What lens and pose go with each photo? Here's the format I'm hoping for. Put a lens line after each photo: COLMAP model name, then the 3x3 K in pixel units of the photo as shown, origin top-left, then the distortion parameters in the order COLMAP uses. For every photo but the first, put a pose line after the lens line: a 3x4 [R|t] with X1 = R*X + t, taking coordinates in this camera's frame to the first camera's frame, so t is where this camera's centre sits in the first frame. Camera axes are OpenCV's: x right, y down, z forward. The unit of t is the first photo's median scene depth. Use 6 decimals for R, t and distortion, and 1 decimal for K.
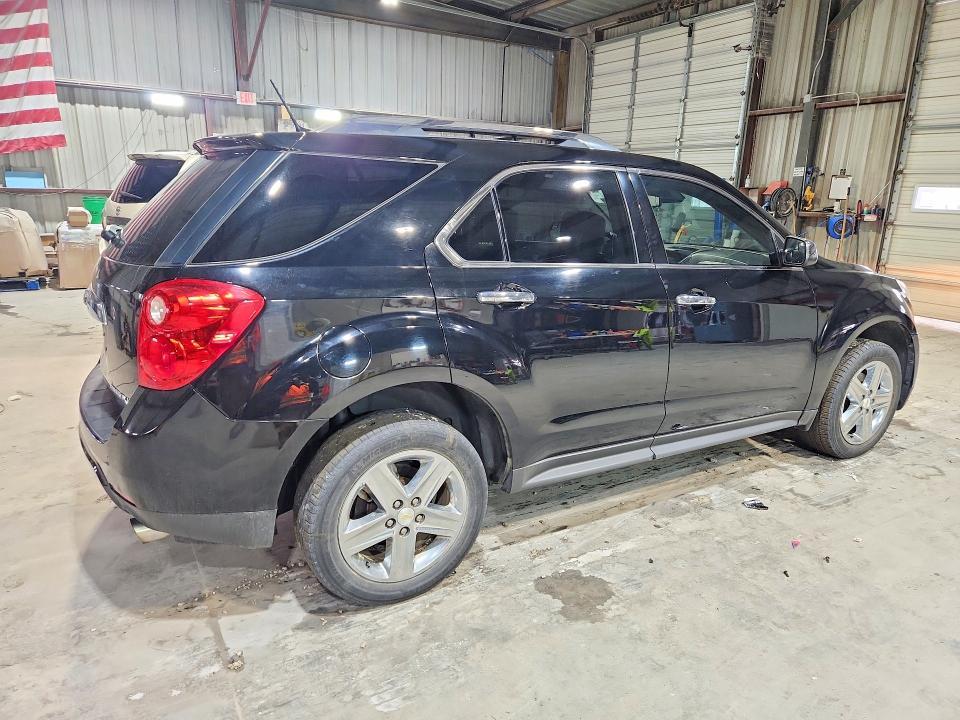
lens RADIAL K [[649.3, 0, 478.0], [0, 649.3, 364.3], [0, 0, 1]] dist [0.030064, -0.020718]
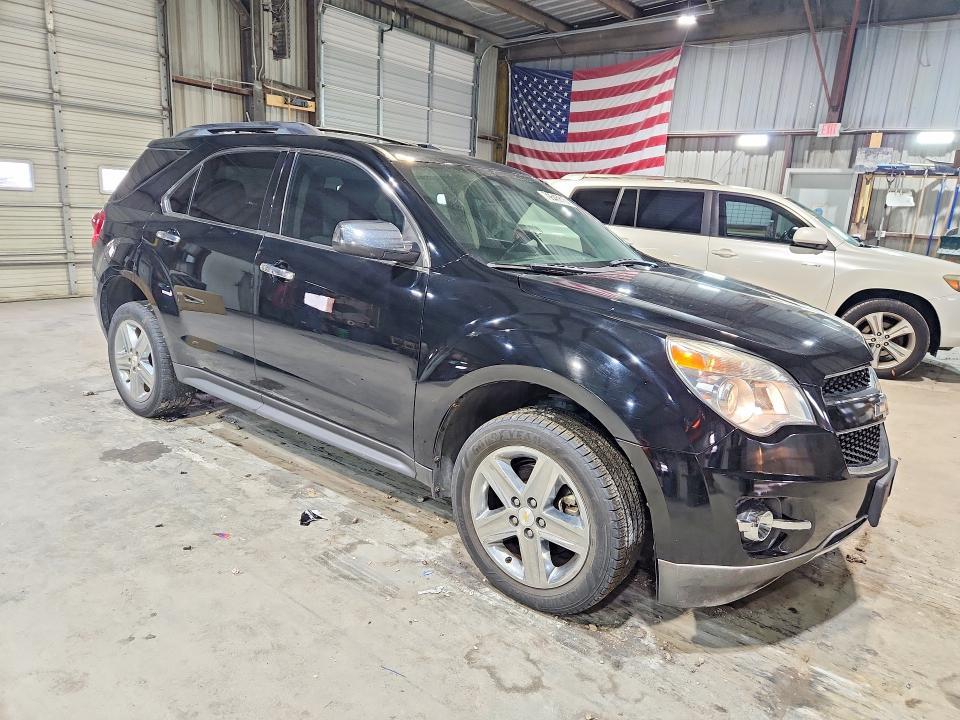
lens RADIAL K [[649.3, 0, 480.4], [0, 649.3, 357.9], [0, 0, 1]] dist [0.030064, -0.020718]
pose [[0.364204, 0.207234, -0.907970, 1.191890], [-0.290001, 0.951694, 0.100889, -0.136838], [0.885017, 0.226568, 0.406709, 0.758345]]
